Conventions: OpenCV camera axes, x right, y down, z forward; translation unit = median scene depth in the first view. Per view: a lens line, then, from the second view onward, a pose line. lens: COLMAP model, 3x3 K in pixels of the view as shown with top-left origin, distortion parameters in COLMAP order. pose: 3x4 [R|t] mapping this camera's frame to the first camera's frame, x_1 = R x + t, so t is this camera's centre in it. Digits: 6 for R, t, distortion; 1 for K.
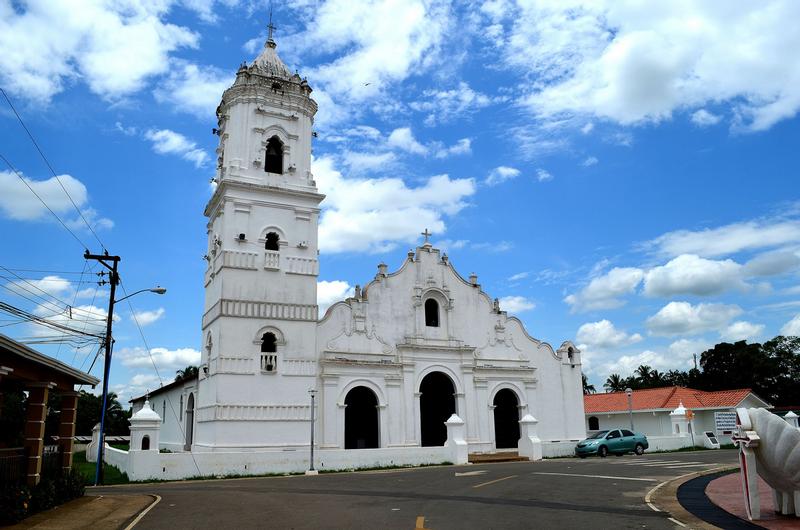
lens RADIAL K [[666.7, 0, 400.0], [0, 666.7, 265.0], [0, 0, 1]] dist [-0.047381, 0.000606]
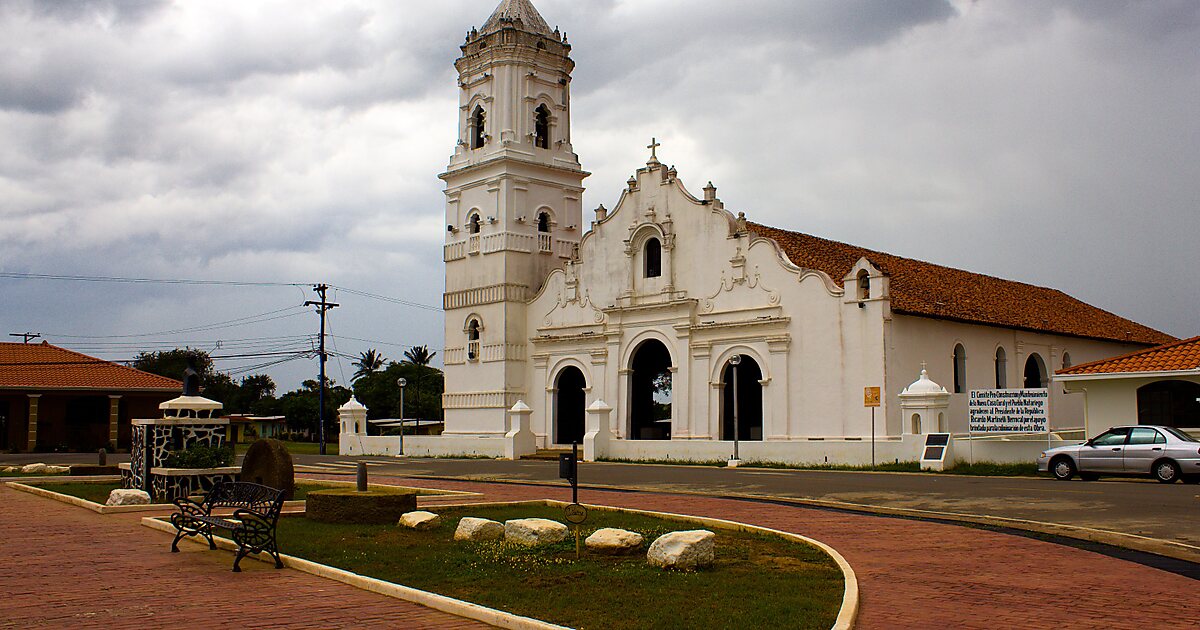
lens RADIAL K [[1141.6, 0, 600.0], [0, 1141.6, 315.0], [0, 0, 1]] dist [-0.013429, -0.001042]
pose [[0.227978, -0.071995, -0.971001, 1.251544], [0.241041, 0.970394, -0.015357, 0.139629], [0.943359, -0.230550, 0.238582, 0.653497]]
